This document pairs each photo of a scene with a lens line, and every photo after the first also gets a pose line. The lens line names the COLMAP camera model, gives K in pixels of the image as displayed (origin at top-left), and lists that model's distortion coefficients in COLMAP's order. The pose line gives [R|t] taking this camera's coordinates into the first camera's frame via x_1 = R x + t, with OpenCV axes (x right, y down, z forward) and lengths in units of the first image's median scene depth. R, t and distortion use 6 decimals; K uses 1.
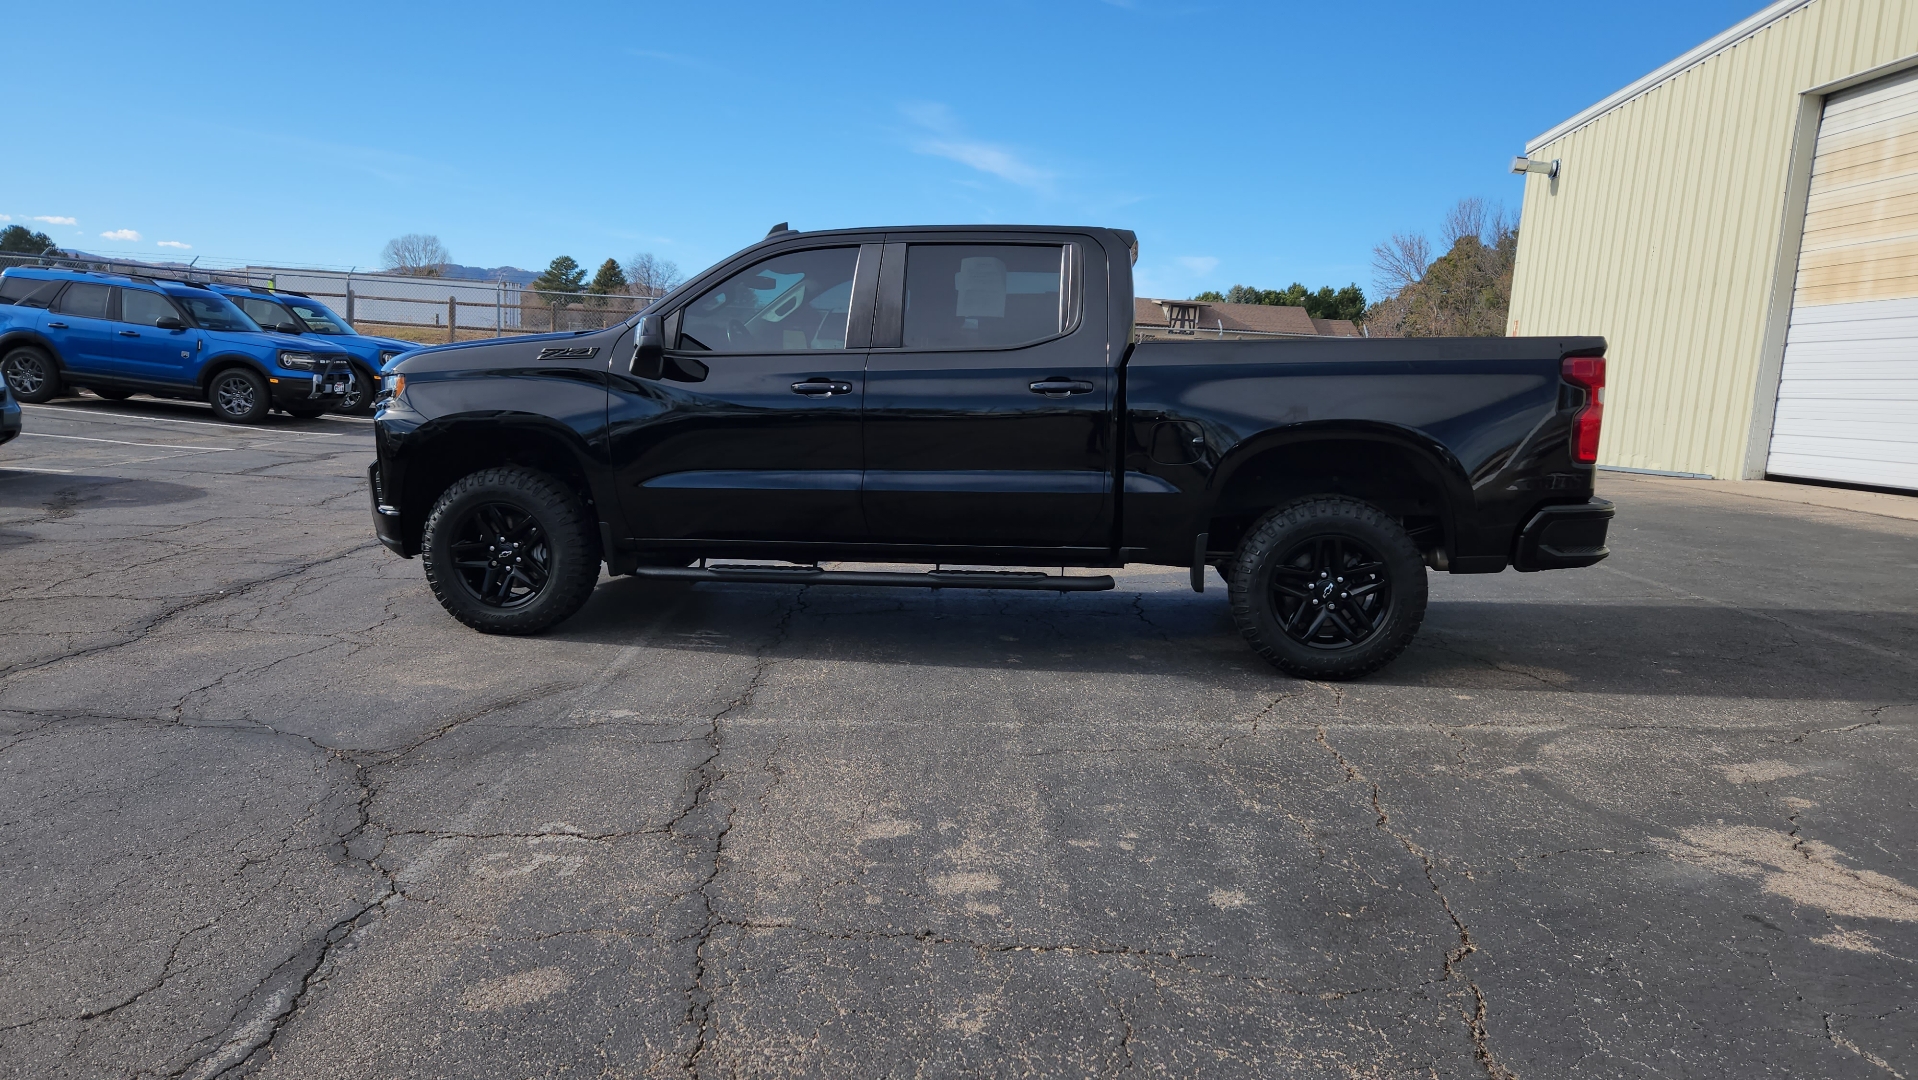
lens RADIAL K [[1280.9, 0, 937.8], [0, 1280.9, 539.9], [0, 0, 1]] dist [0.071783, -0.056791]
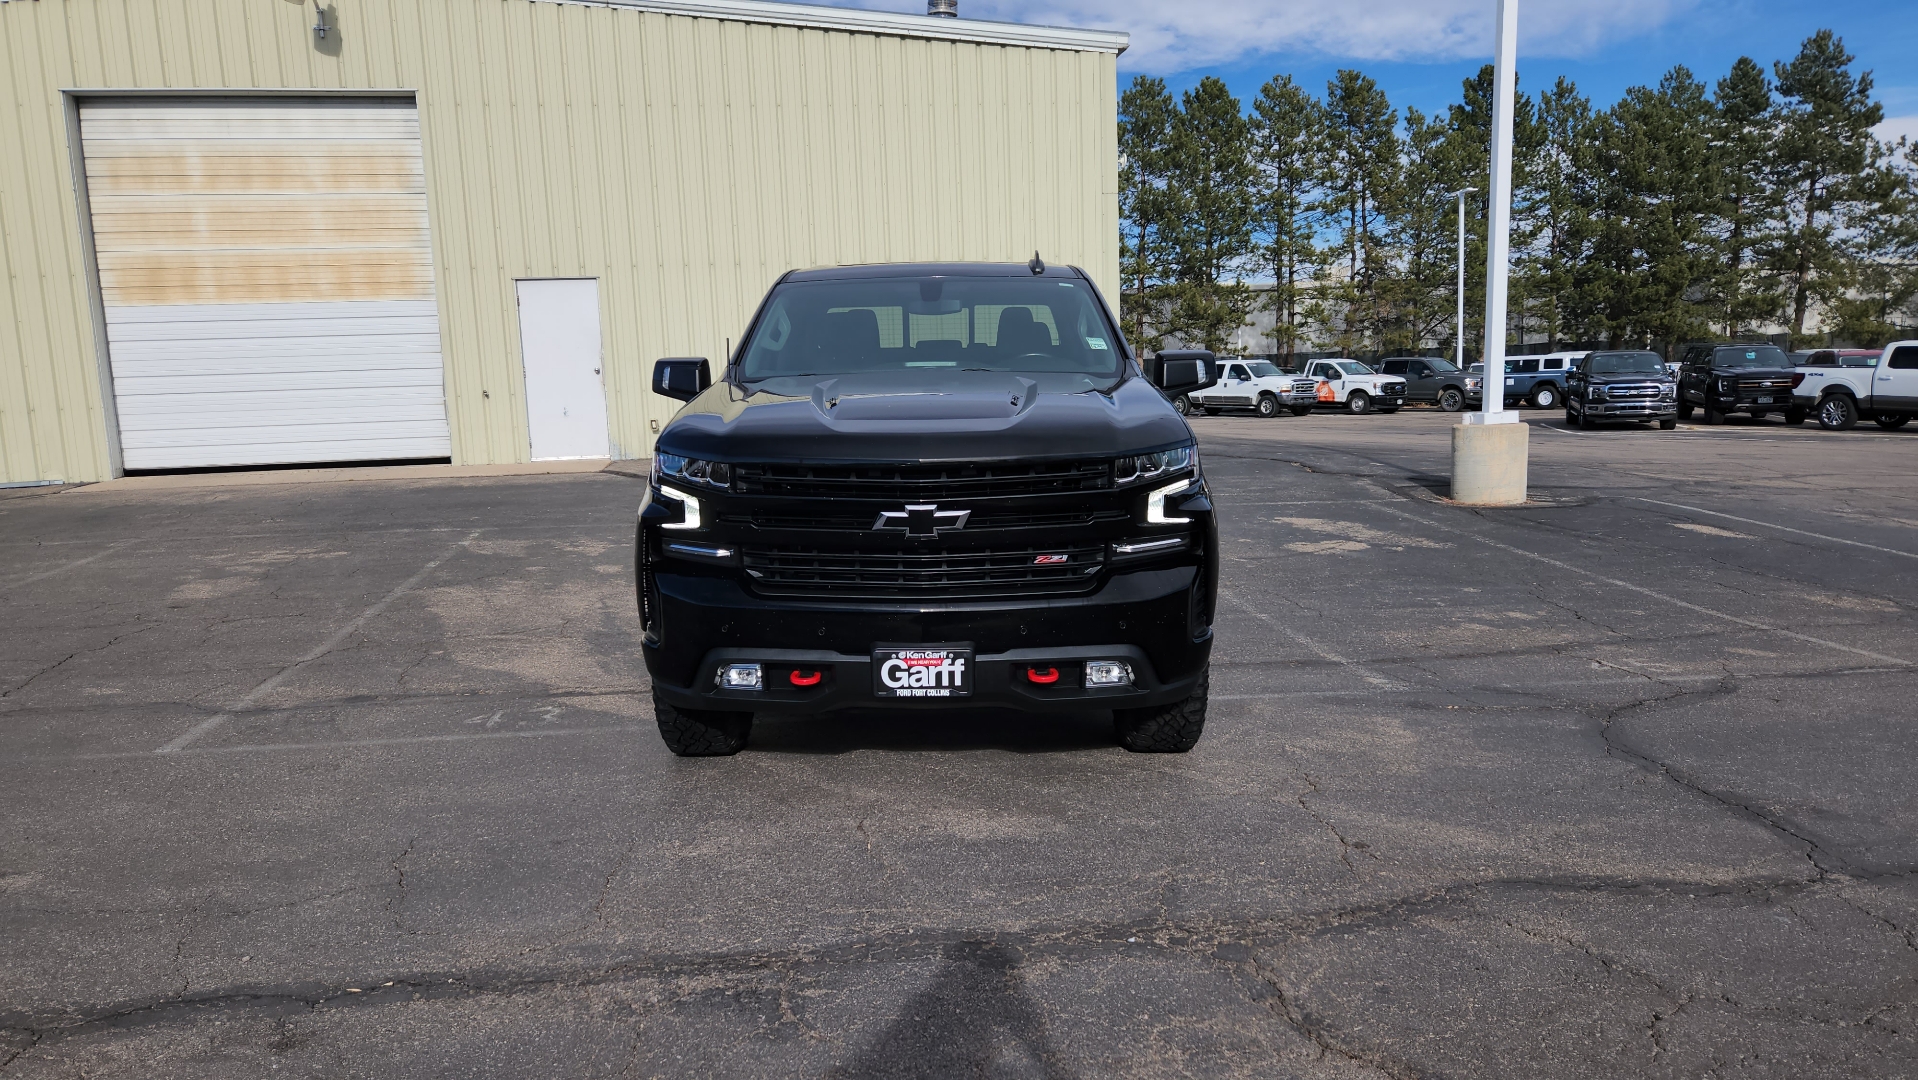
lens RADIAL K [[1280.9, 0, 930.1], [0, 1280.9, 544.5], [0, 0, 1]] dist [0.071783, -0.056791]
pose [[-0.127283, -0.171413, 0.976943, -1.139057], [0.151040, 0.970117, 0.189894, -0.238135], [-0.980299, 0.171728, -0.097589, 1.265223]]
